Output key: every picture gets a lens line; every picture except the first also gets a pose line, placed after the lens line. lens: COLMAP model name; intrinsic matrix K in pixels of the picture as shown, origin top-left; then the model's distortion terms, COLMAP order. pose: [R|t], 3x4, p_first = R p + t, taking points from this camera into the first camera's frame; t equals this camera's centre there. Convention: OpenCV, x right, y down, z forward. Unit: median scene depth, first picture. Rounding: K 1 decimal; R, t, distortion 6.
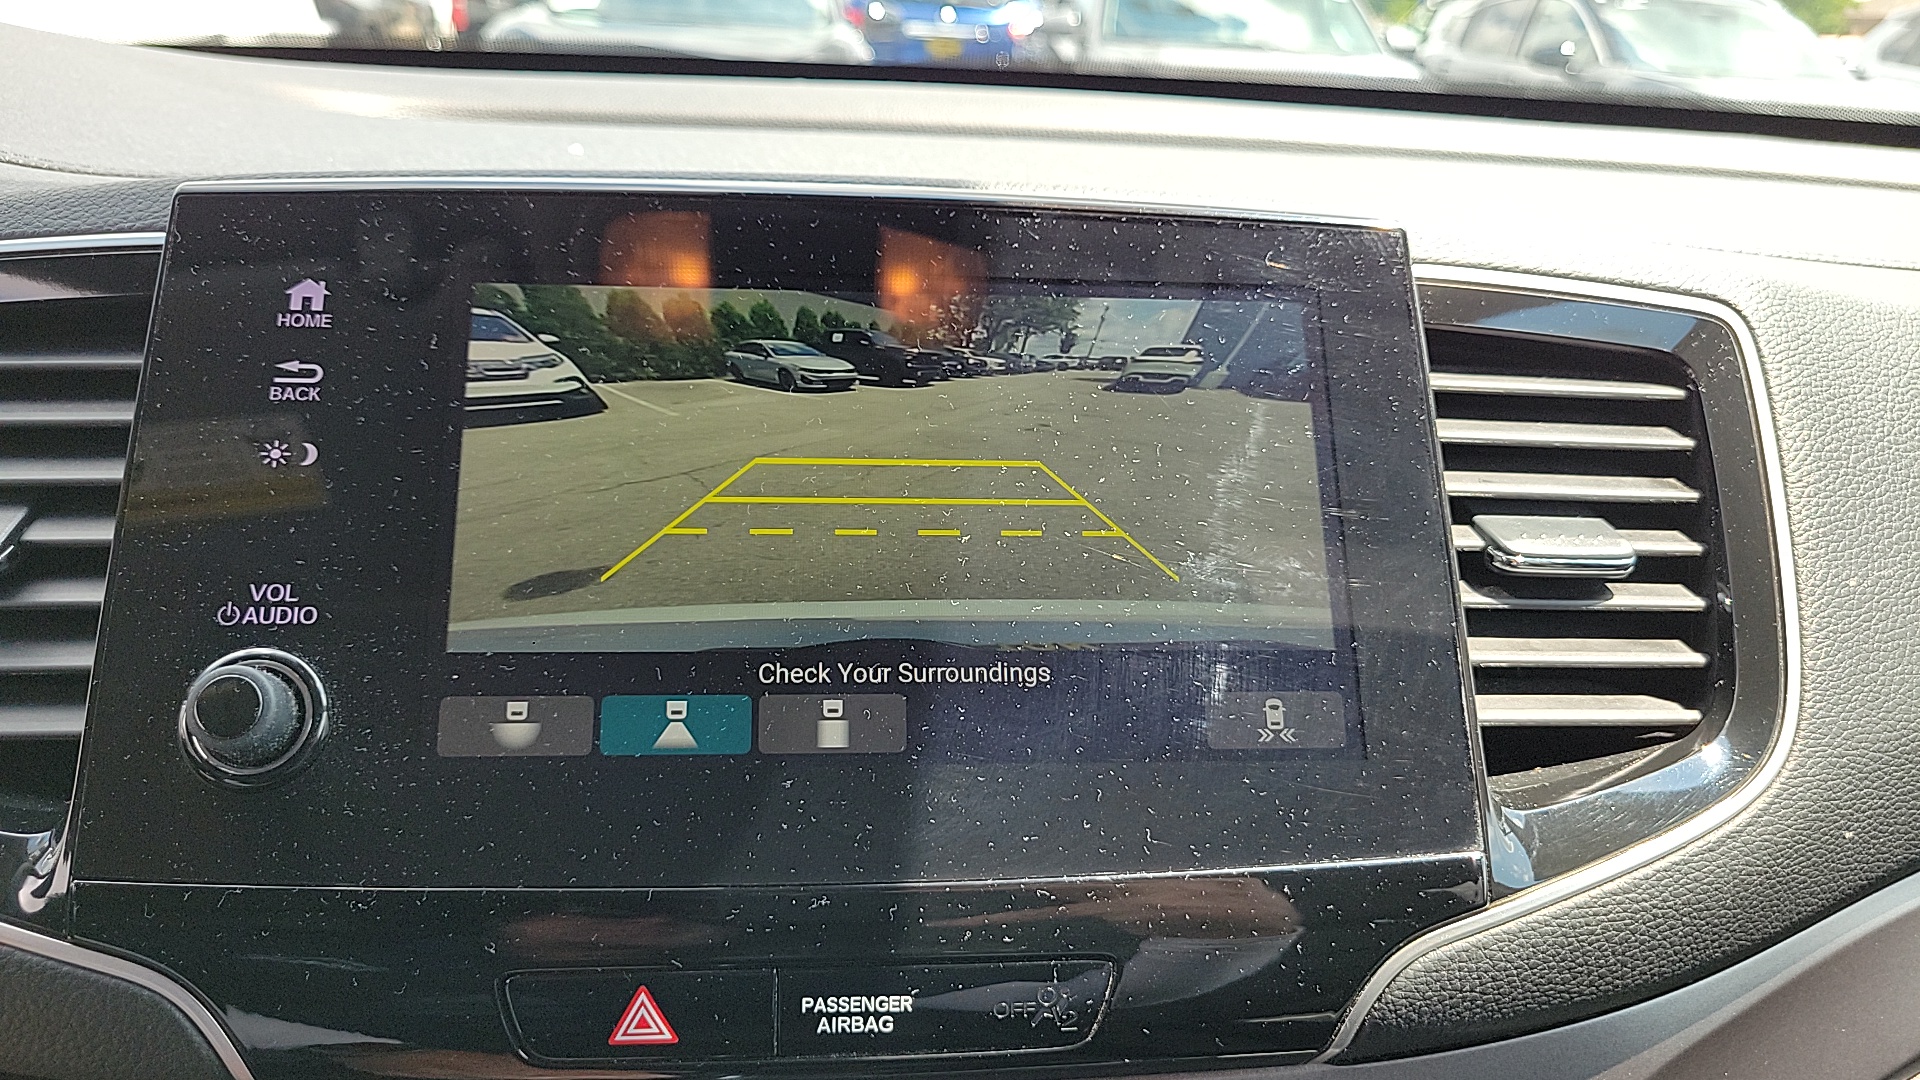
lens RADIAL K [[1481.6, 0, 968.2], [0, 1481.6, 532.6], [0, 0, 1]] dist [0.012554, 0.000340]
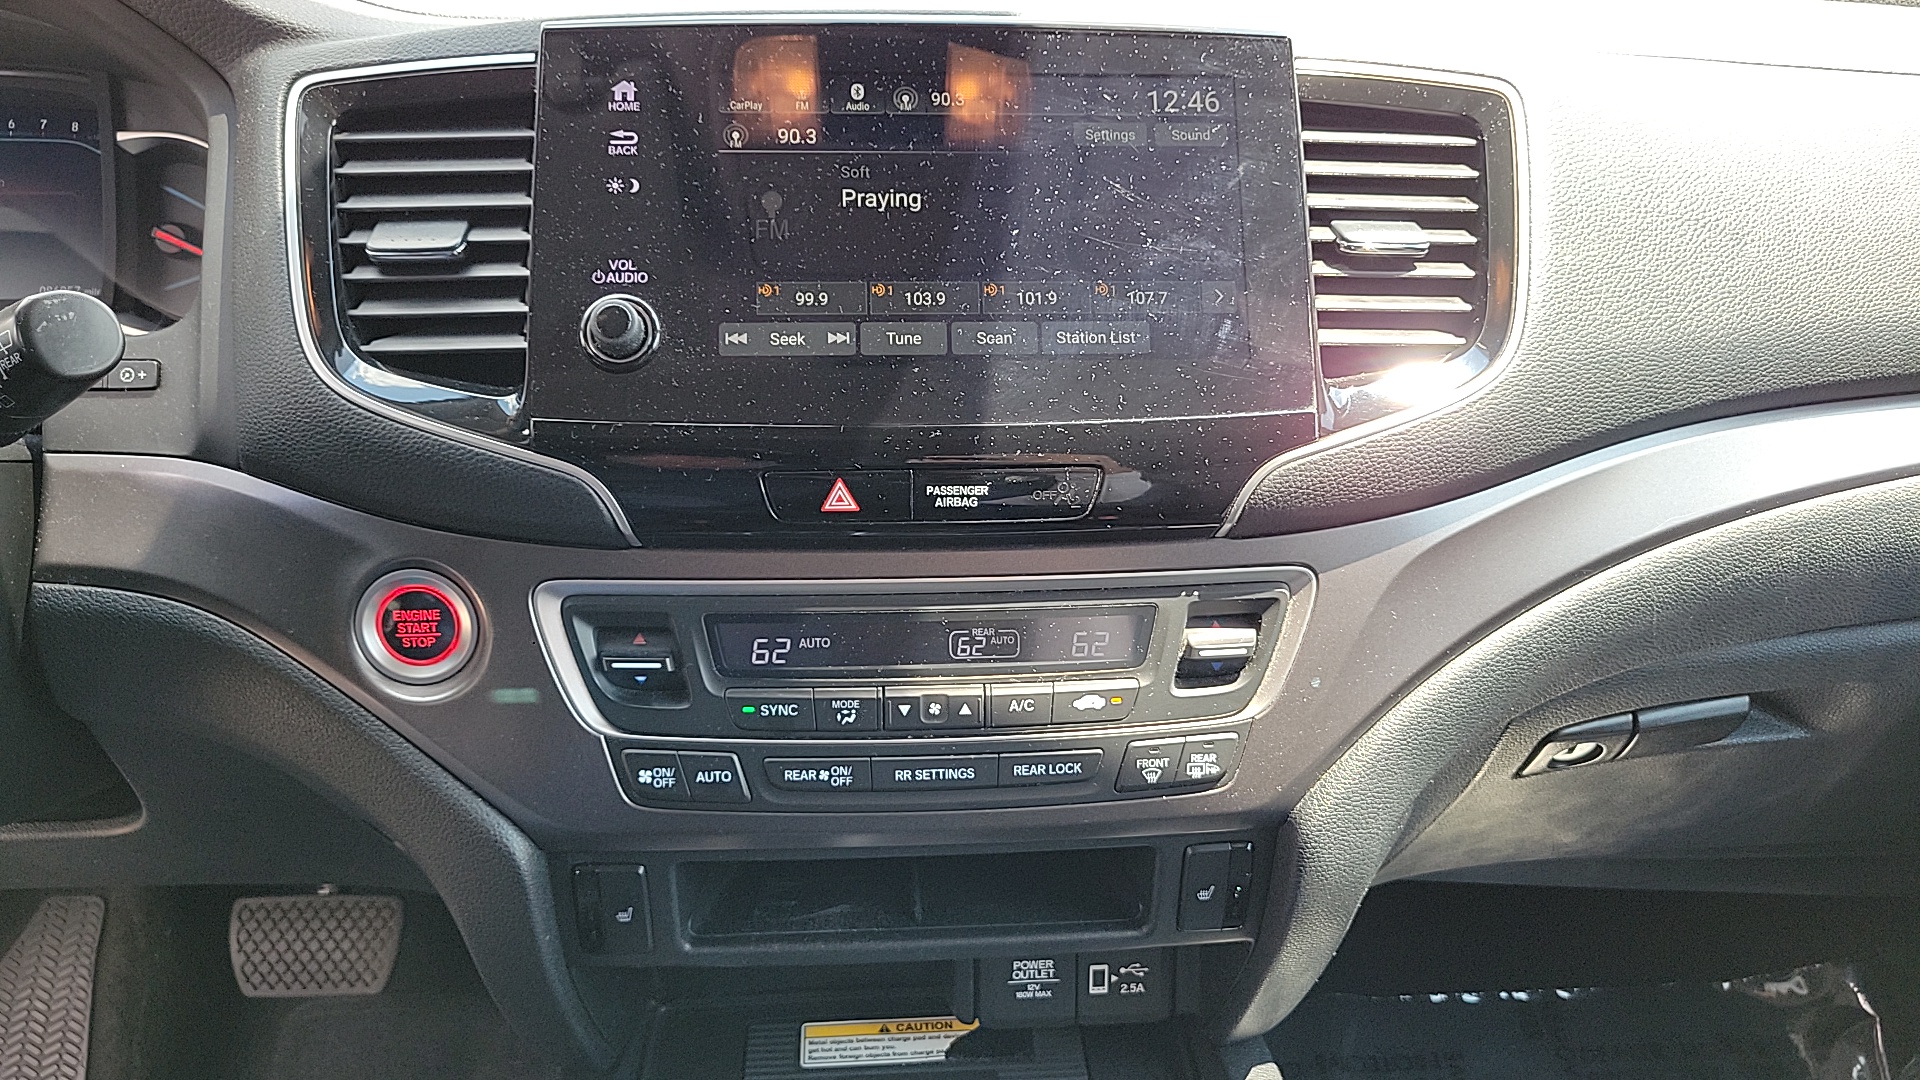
lens RADIAL K [[1468.8, 0, 968.6], [0, 1468.8, 542.6], [0, 0, 1]] dist [0.028530, -0.005978]
pose [[0.999352, -0.008790, -0.034891, 0.000548], [0.012972, 0.992506, 0.121503, 0.149039], [0.033561, -0.121877, 0.991978, -0.703342]]
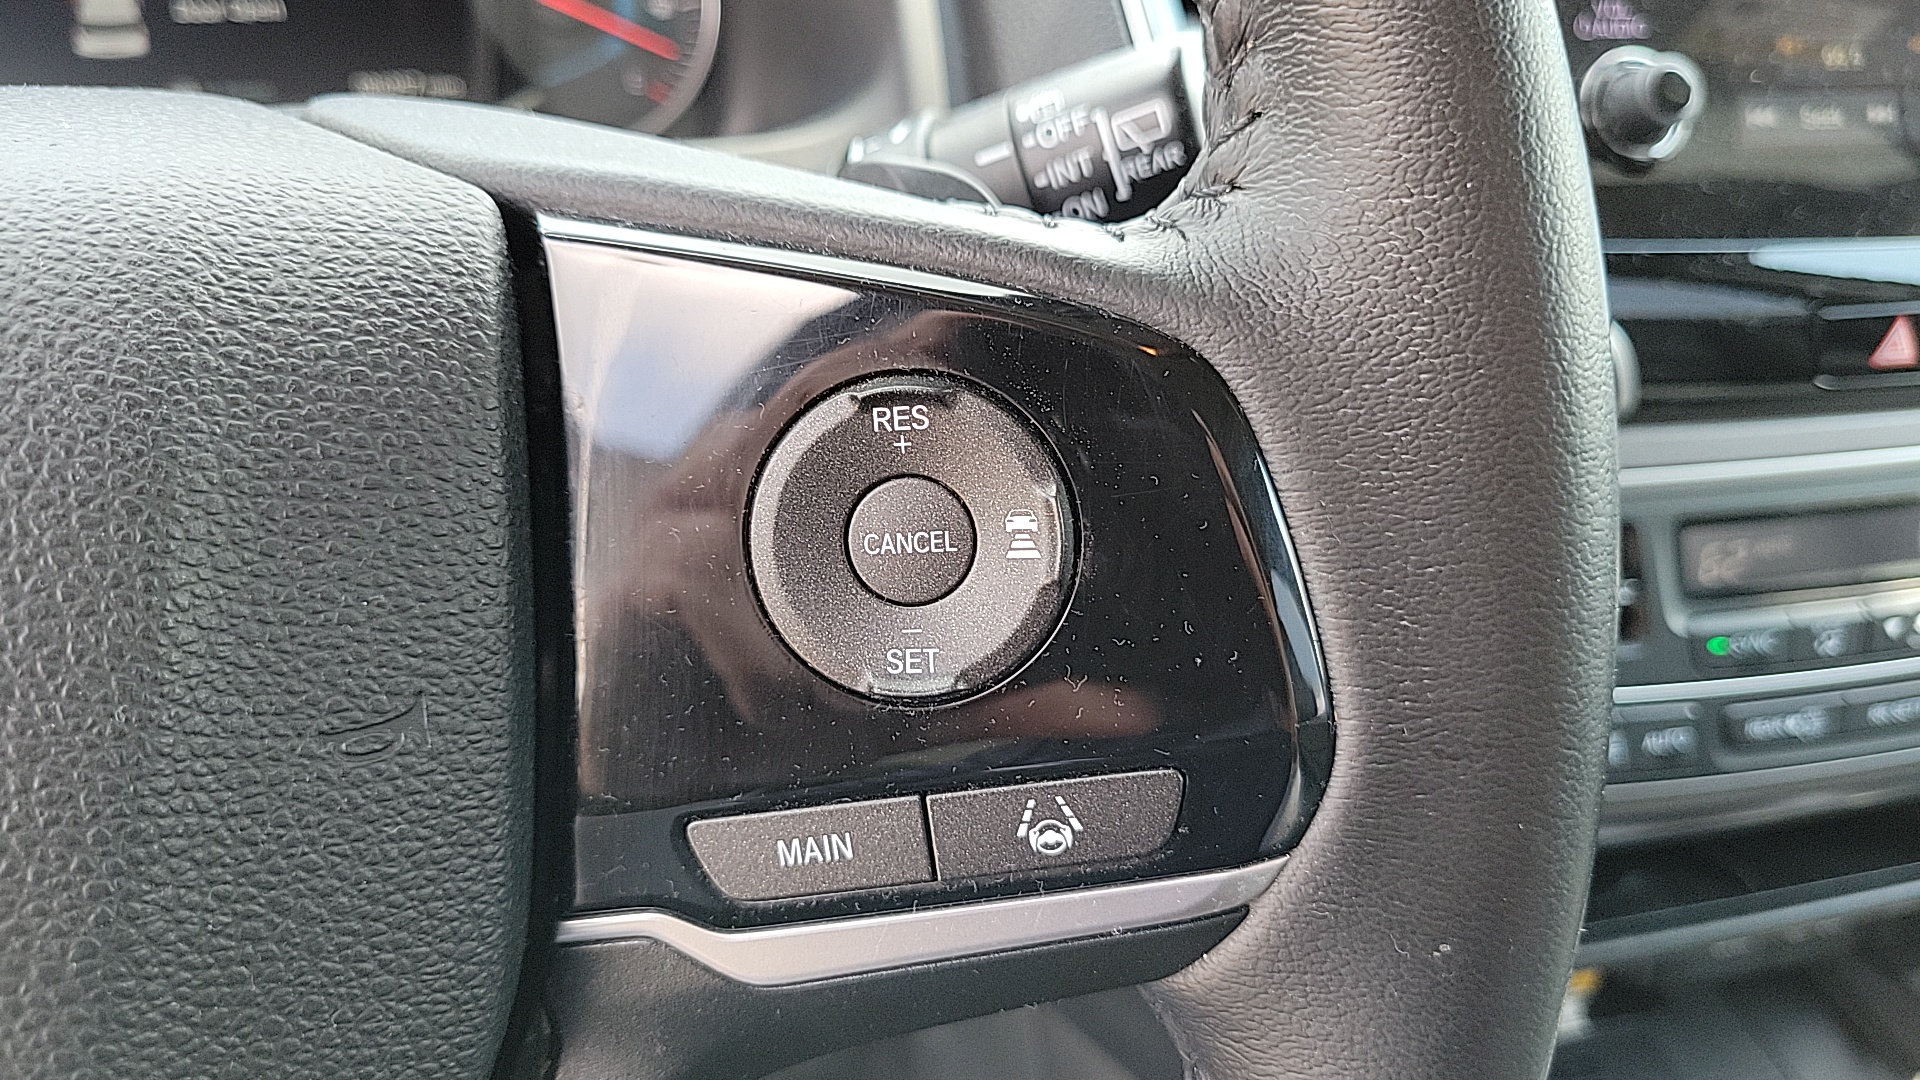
lens RADIAL K [[1516.6, 0, 960.0], [0, 1516.6, 540.0], [0, 0, 1]] dist [0.005683, 0.000560]
pose [[0.985816, -0.077487, 0.148870, -1.103529], [0.042095, 0.972842, 0.227612, 0.143715], [-0.162464, -0.218117, 0.962305, -0.157739]]
